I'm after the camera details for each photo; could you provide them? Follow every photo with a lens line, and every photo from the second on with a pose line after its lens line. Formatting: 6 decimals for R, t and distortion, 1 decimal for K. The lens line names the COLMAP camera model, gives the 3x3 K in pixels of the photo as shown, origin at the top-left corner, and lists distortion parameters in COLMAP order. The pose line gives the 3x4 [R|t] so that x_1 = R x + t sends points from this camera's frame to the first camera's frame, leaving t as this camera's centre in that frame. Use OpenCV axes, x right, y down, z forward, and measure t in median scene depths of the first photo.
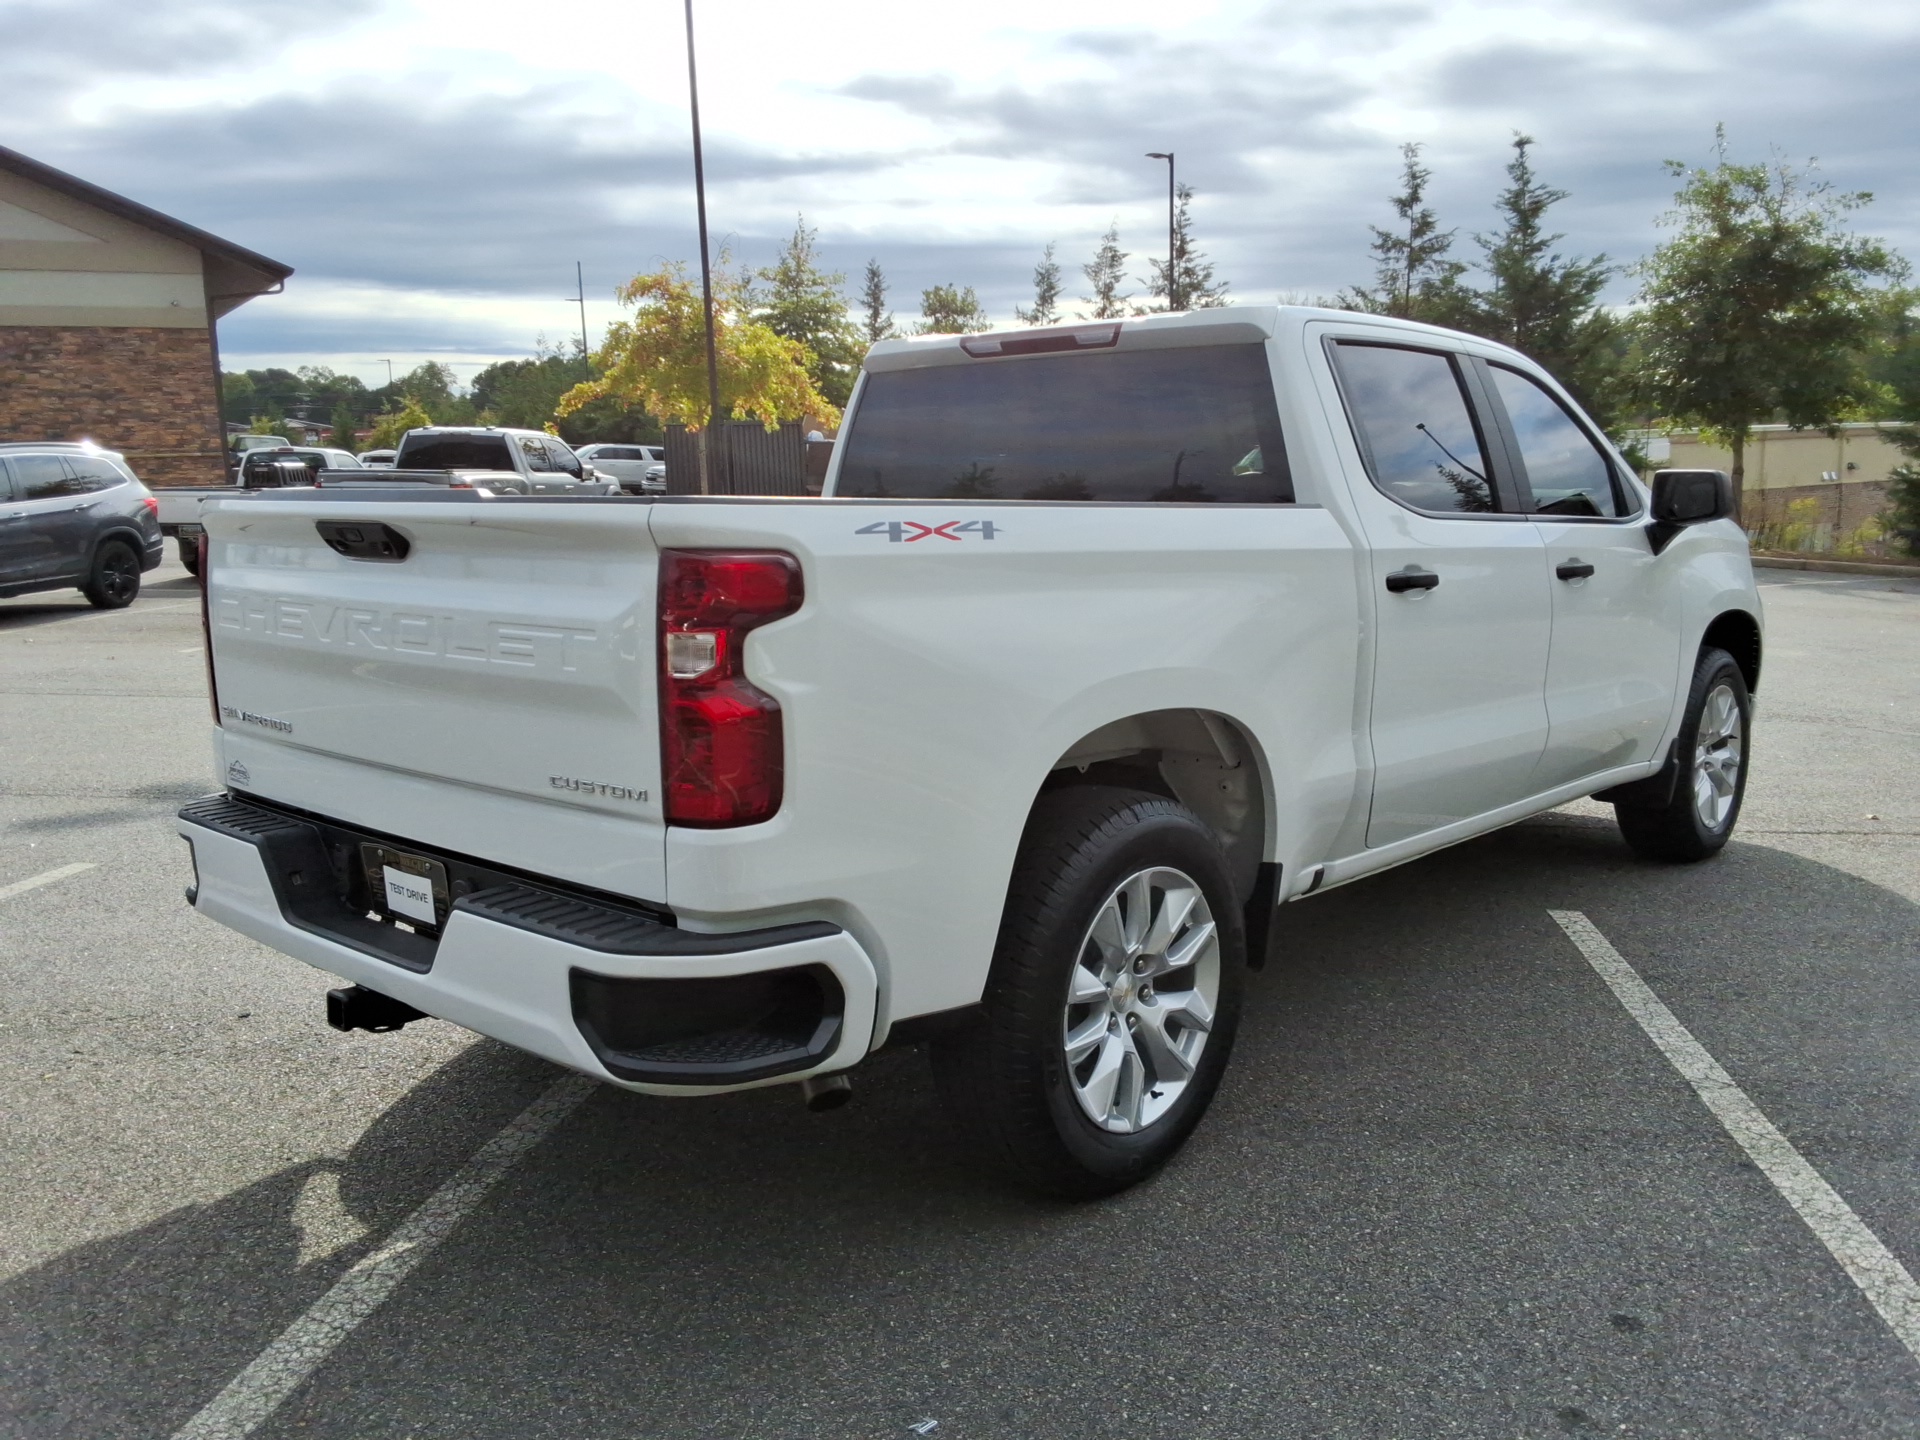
lens RADIAL K [[1536.0, 0, 963.0], [0, 1536.0, 694.5], [0, 0, 1]] dist [0.122202, -0.202061]
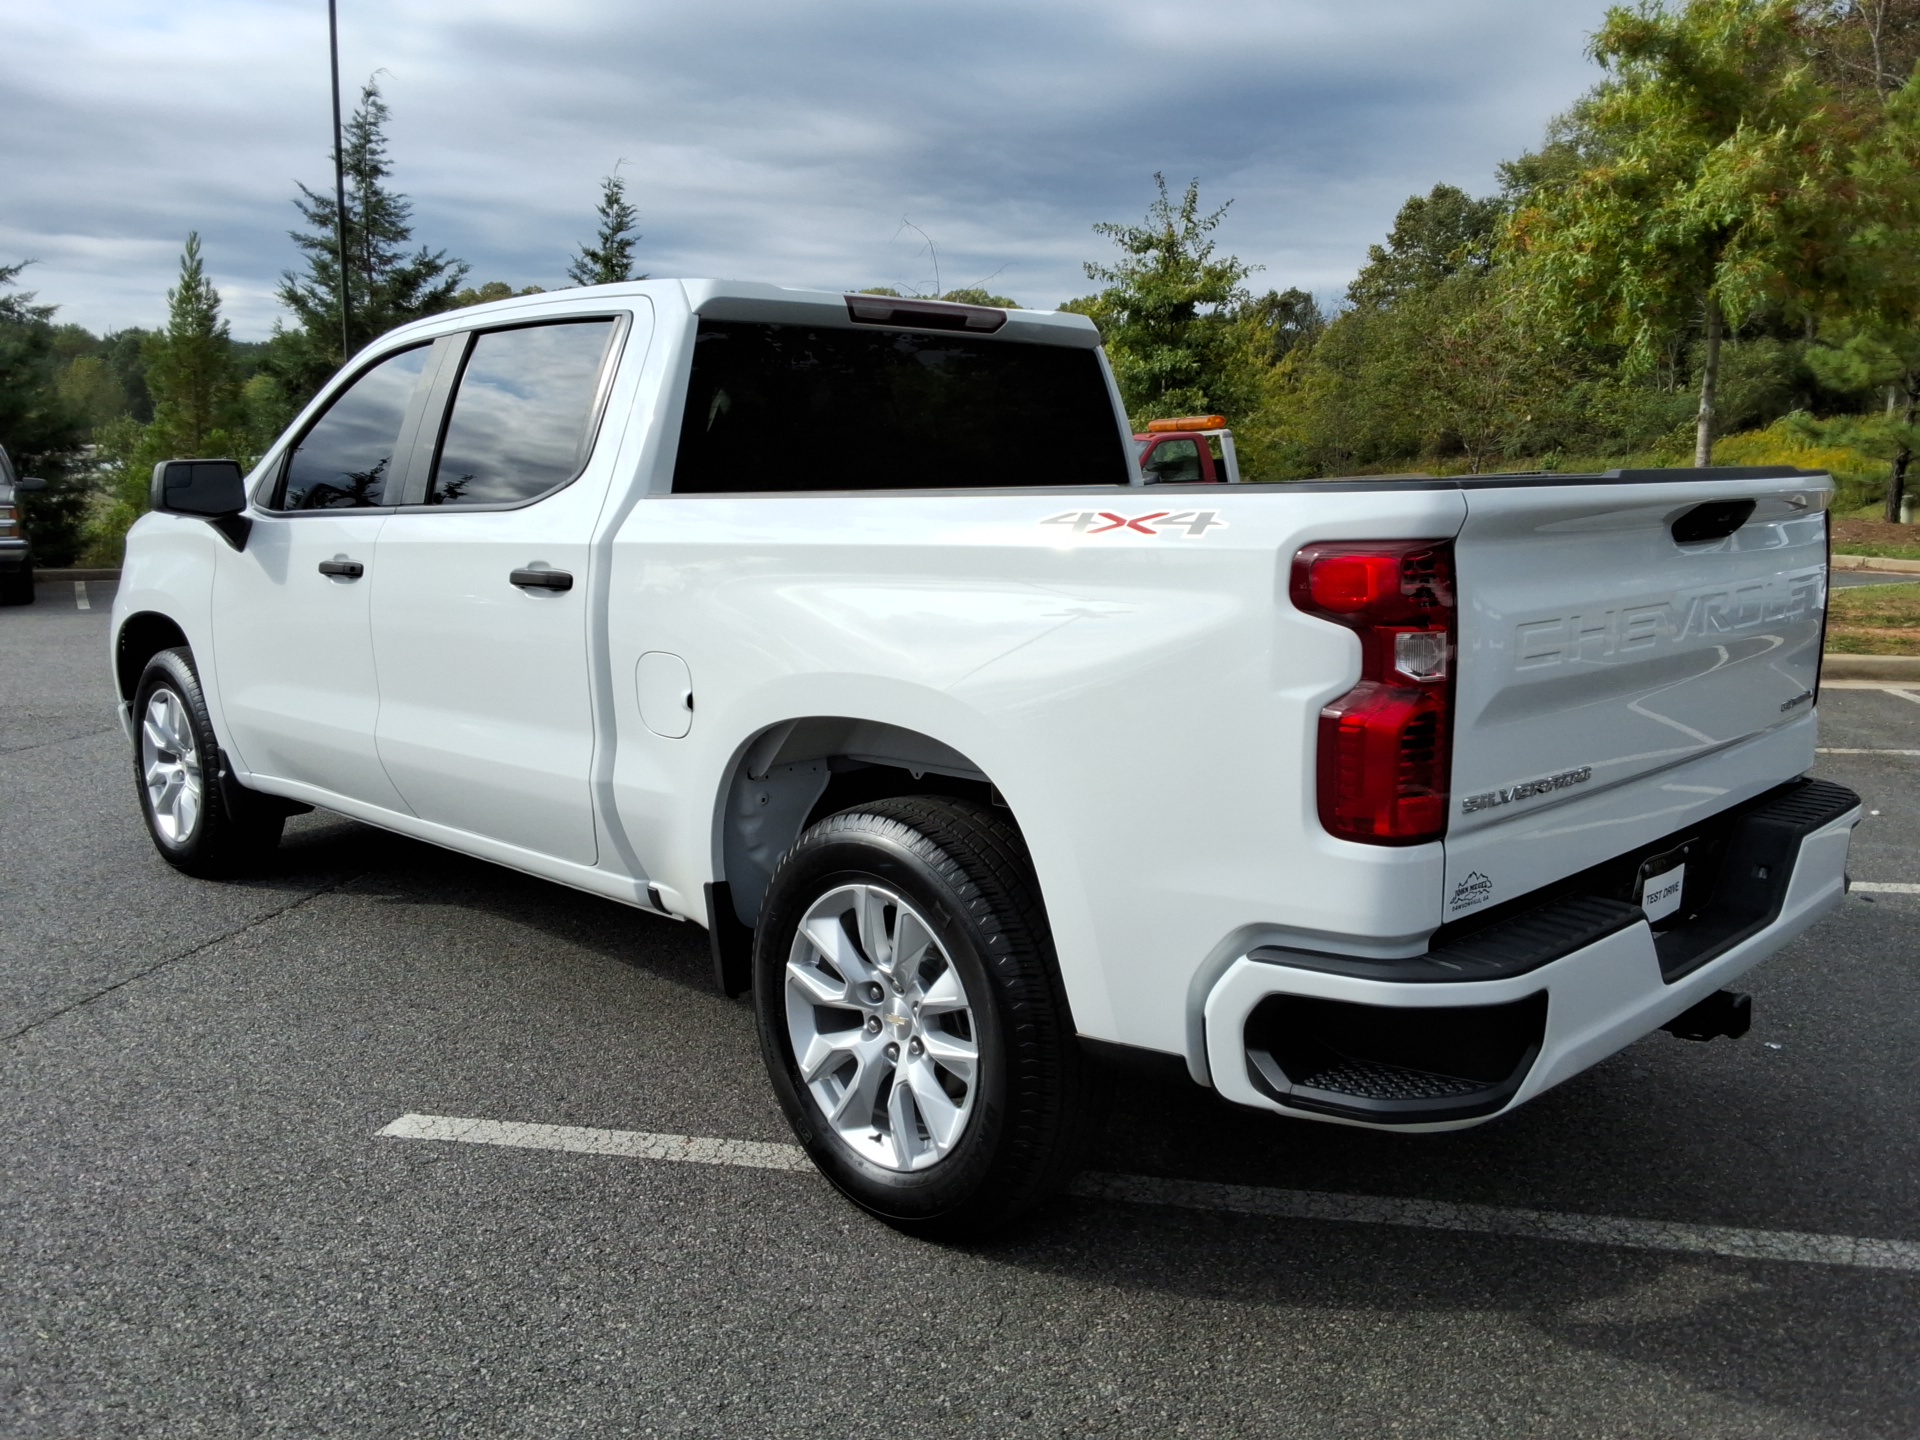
lens RADIAL K [[1543.8, 0, 968.2], [0, 1543.8, 699.7], [0, 0, 1]] dist [0.124424, -0.194989]
pose [[0.049958, -0.144437, 0.988252, -1.162163], [0.138639, 0.980911, 0.136356, -0.157622], [-0.989082, 0.130198, 0.069029, 1.189909]]
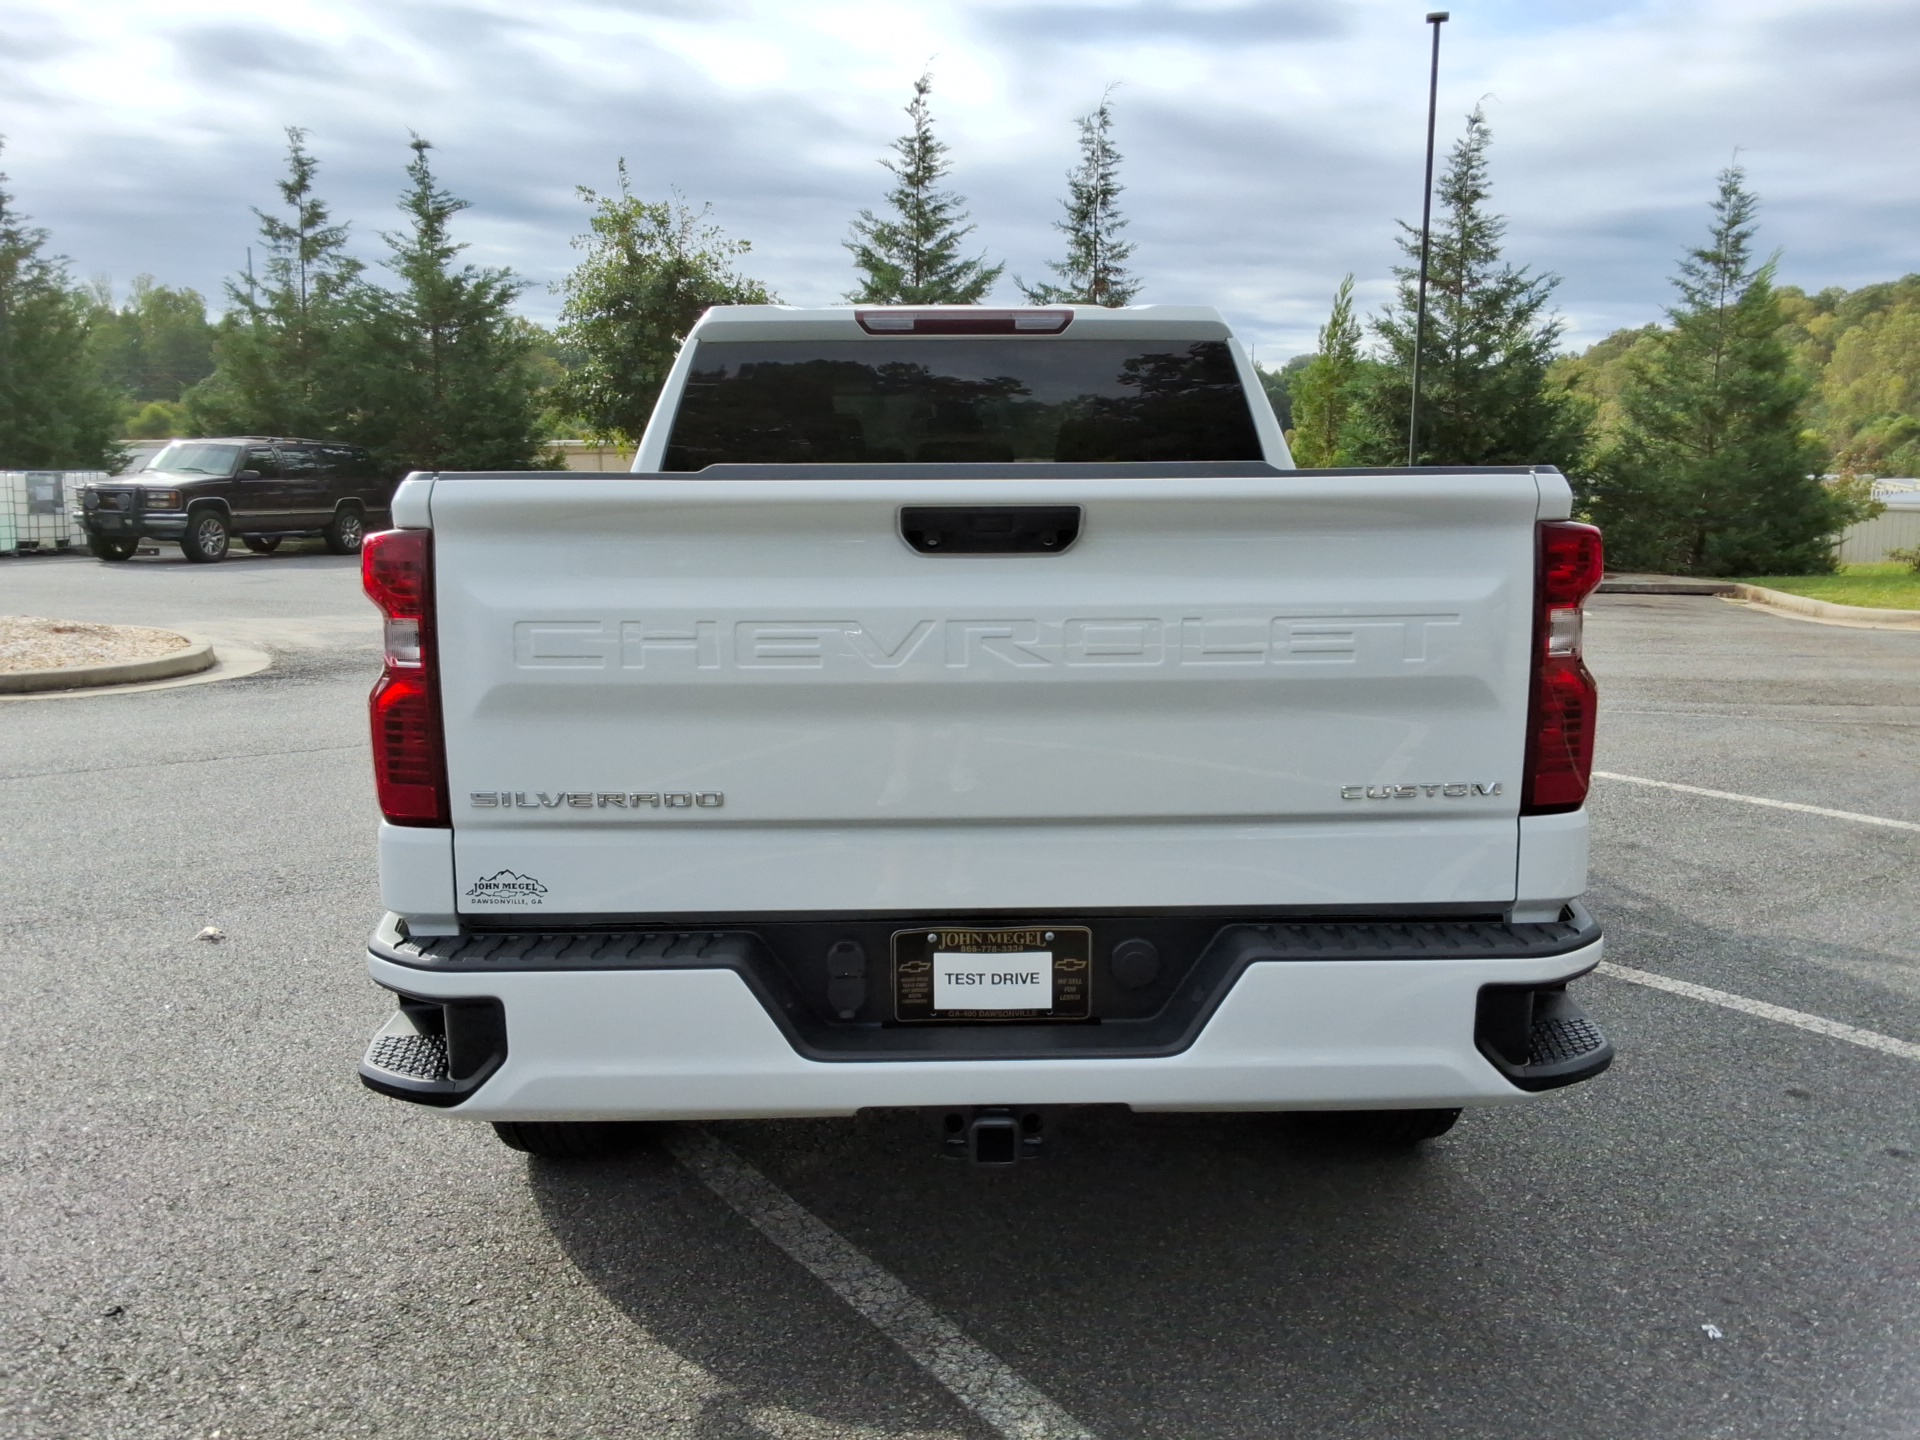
lens RADIAL K [[1543.8, 0, 968.2], [0, 1543.8, 699.7], [0, 0, 1]] dist [0.124424, -0.194989]
pose [[0.729506, -0.089055, 0.678152, -0.785022], [0.091312, 0.995293, 0.032476, -0.034689], [-0.677852, 0.038232, 0.734204, 0.382750]]
